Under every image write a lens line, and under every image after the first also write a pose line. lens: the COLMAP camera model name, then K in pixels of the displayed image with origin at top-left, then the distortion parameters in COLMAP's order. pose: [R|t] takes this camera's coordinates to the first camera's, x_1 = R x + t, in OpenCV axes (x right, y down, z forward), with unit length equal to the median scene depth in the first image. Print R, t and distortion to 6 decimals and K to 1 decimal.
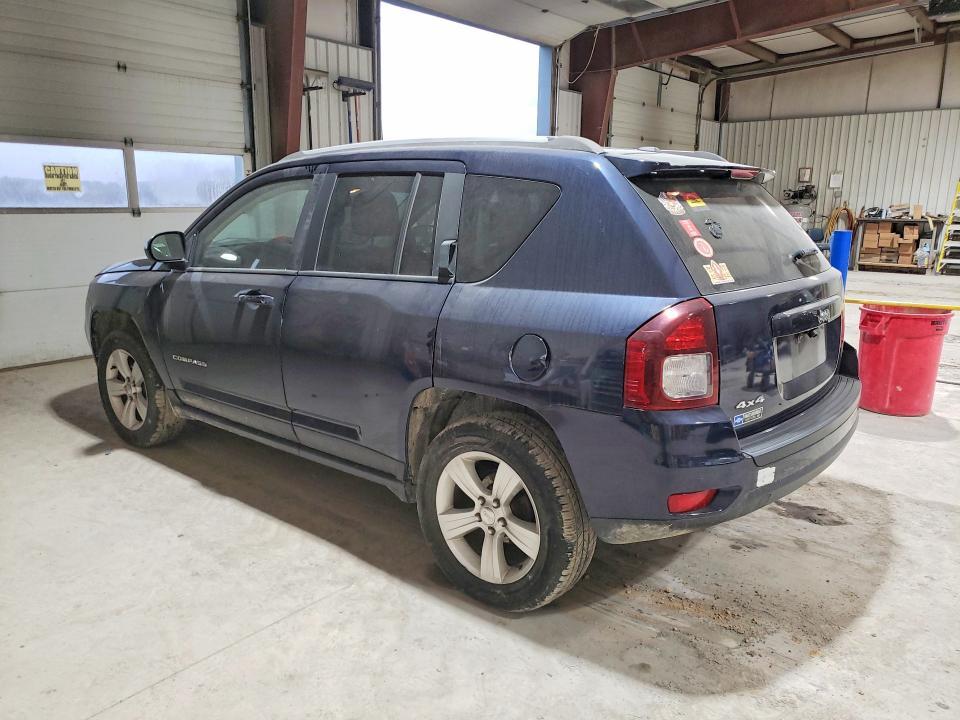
lens RADIAL K [[757.9, 0, 473.8], [0, 757.9, 364.3], [0, 0, 1]] dist [0.005913, -0.005425]
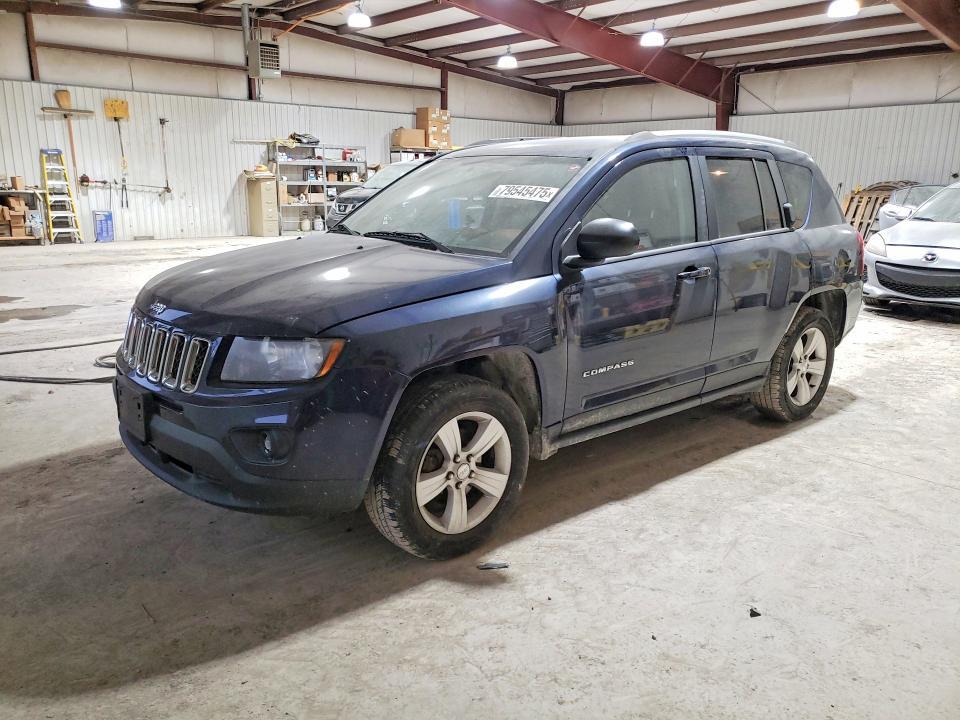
lens RADIAL K [[757.9, 0, 473.4], [0, 757.9, 360.0], [0, 0, 1]] dist [0.005913, -0.005425]
pose [[0.163552, -0.242288, 0.956320, -1.407150], [0.209748, 0.955750, 0.206272, -0.257927], [-0.963980, 0.166850, 0.207134, 1.117383]]
